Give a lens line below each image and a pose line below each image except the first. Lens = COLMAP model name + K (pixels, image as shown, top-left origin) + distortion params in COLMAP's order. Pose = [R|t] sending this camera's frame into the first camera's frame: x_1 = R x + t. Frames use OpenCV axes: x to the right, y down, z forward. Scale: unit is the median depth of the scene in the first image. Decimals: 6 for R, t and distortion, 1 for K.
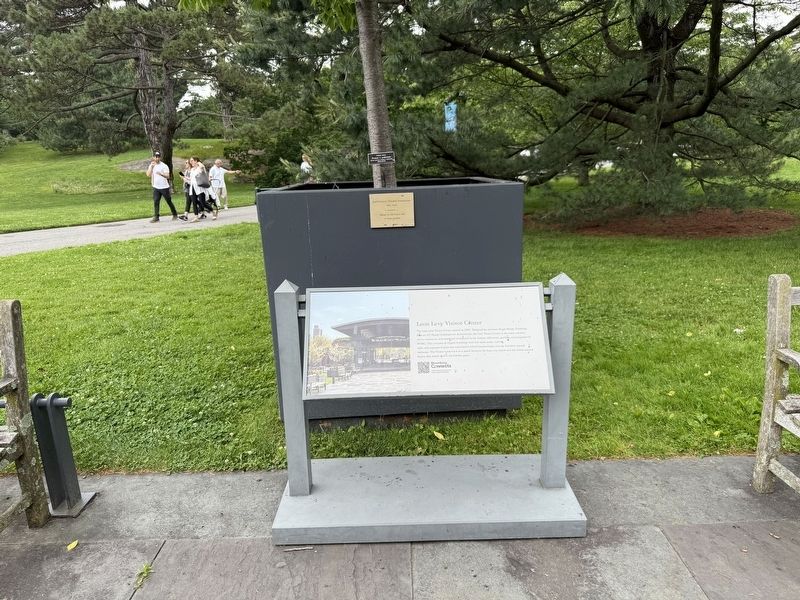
lens RADIAL K [[558.8, 0, 396.7], [0, 558.8, 305.0], [0, 0, 1]] dist [0.053547, -0.061503]
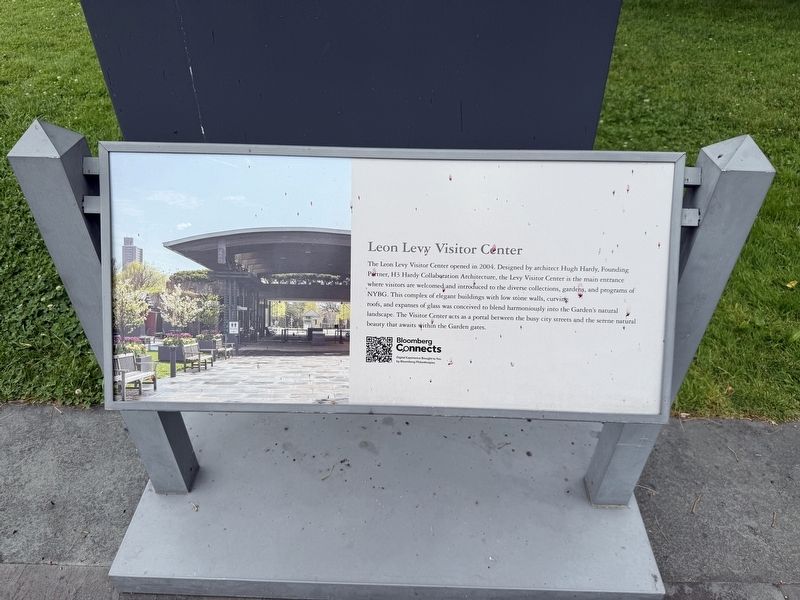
lens RADIAL K [[558.8, 0, 405.2], [0, 558.8, 301.0], [0, 0, 1]] dist [0.053547, -0.061503]
pose [[0.999014, 0.044148, 0.004593, 0.063165], [-0.042375, 0.917836, 0.394690, -0.094941], [0.013209, -0.394496, 0.918803, 0.590863]]
